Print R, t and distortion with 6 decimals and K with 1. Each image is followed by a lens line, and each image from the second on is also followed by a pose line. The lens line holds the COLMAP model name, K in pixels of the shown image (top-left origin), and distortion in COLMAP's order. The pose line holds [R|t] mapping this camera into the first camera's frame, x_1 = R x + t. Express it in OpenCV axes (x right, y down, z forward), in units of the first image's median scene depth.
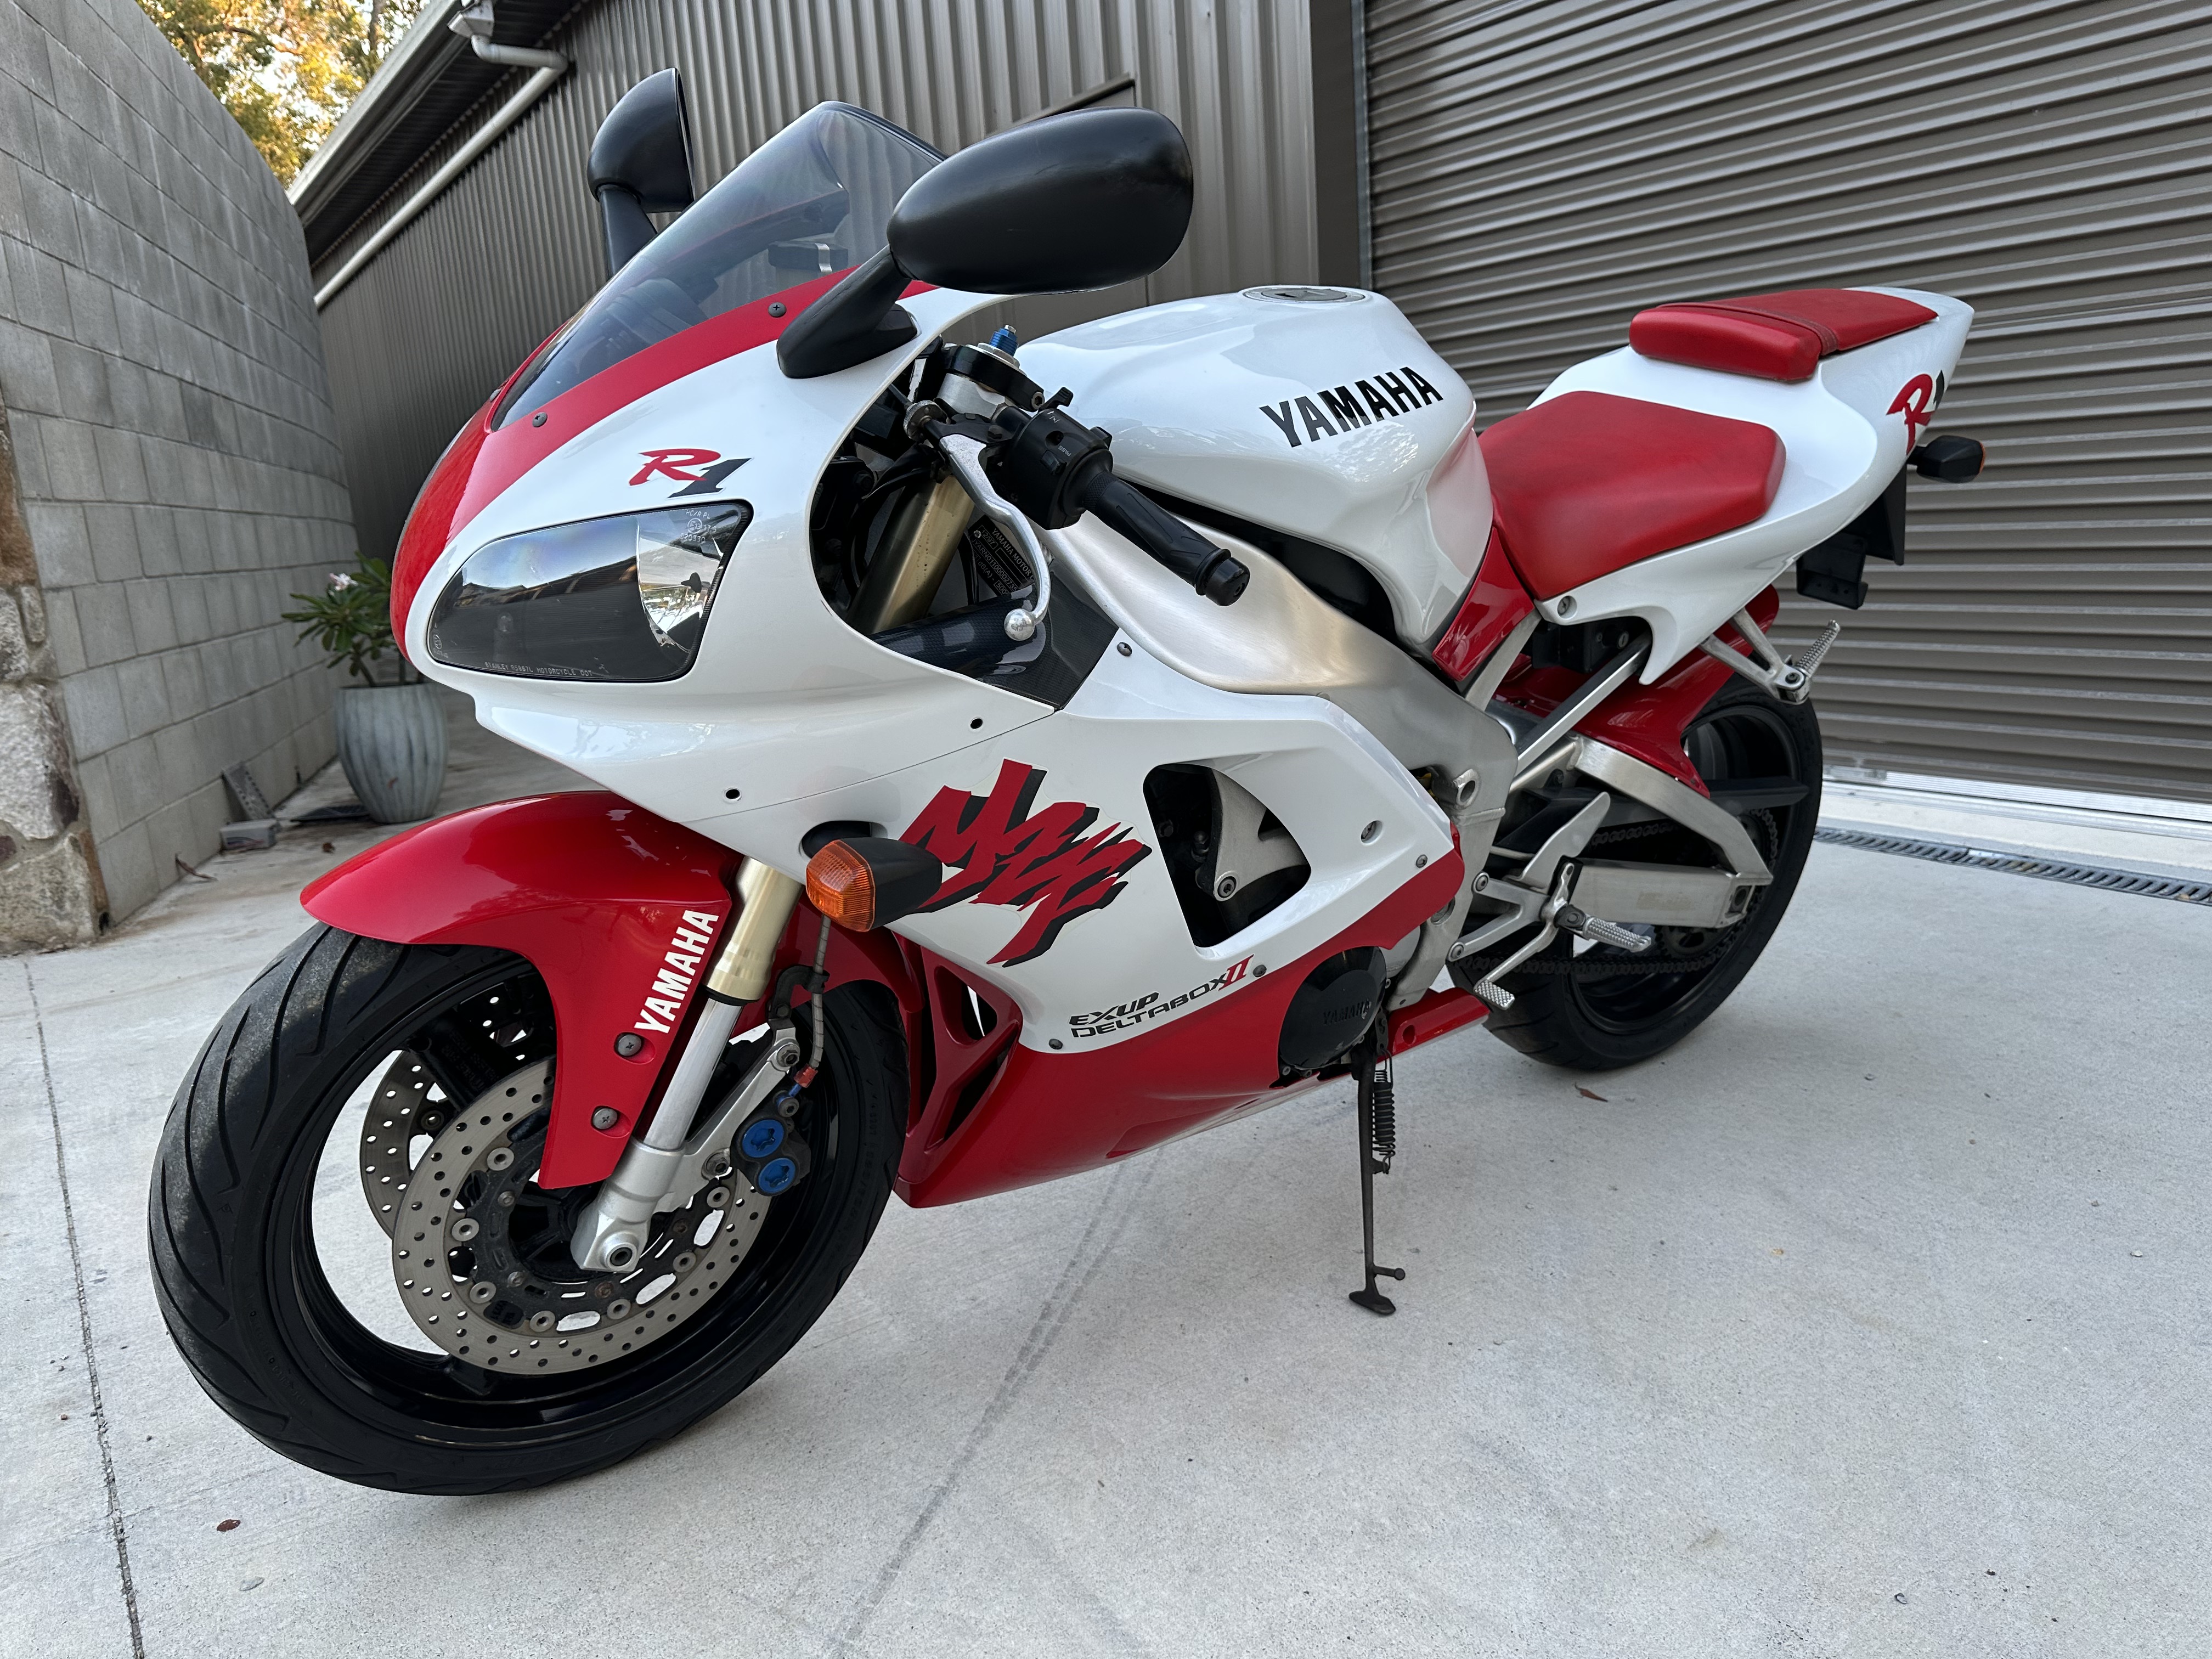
lens RADIAL K [[1575.5, 0, 1110.8], [0, 1575.5, 833.8], [0, 0, 1]] dist [0.026997, -0.037238]
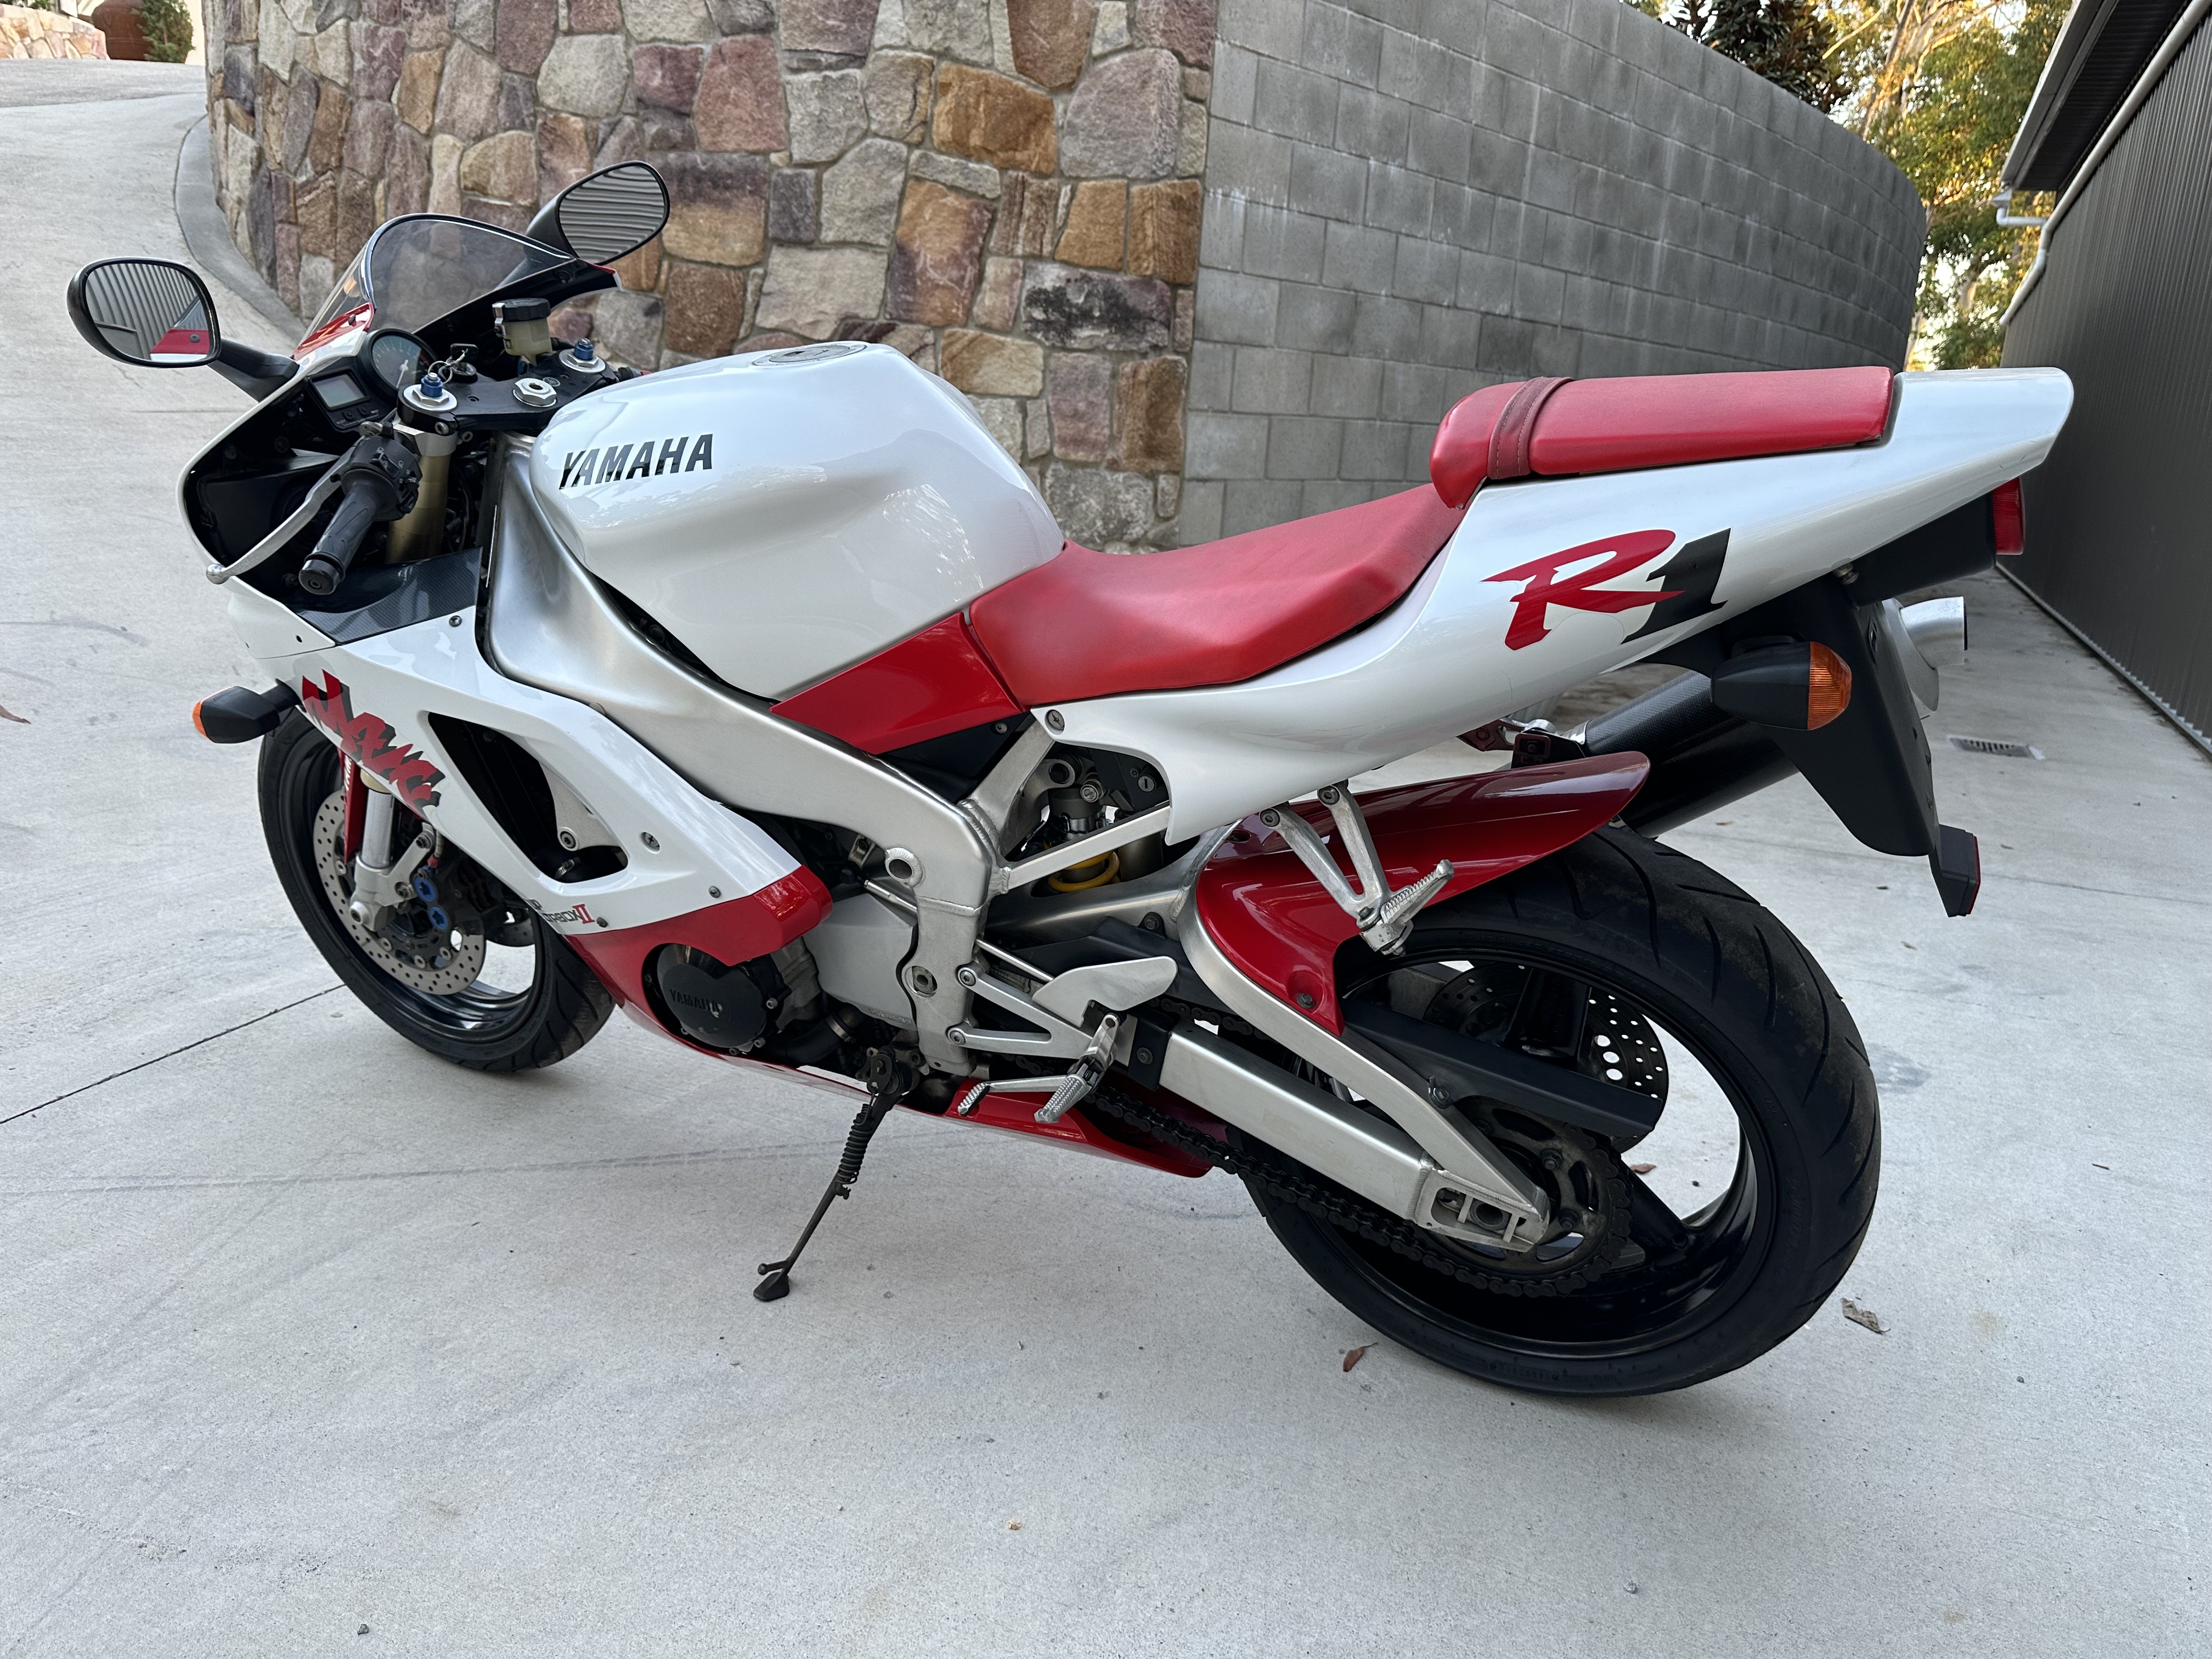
lens RADIAL K [[1575.5, 0, 1094.5], [0, 1575.5, 840.8], [0, 0, 1]] dist [0.026997, -0.037238]
pose [[0.499411, 0.319326, -0.805369, 1.239154], [-0.273796, 0.940126, 0.202976, -0.319429], [0.821964, 0.119139, 0.556940, 0.644148]]
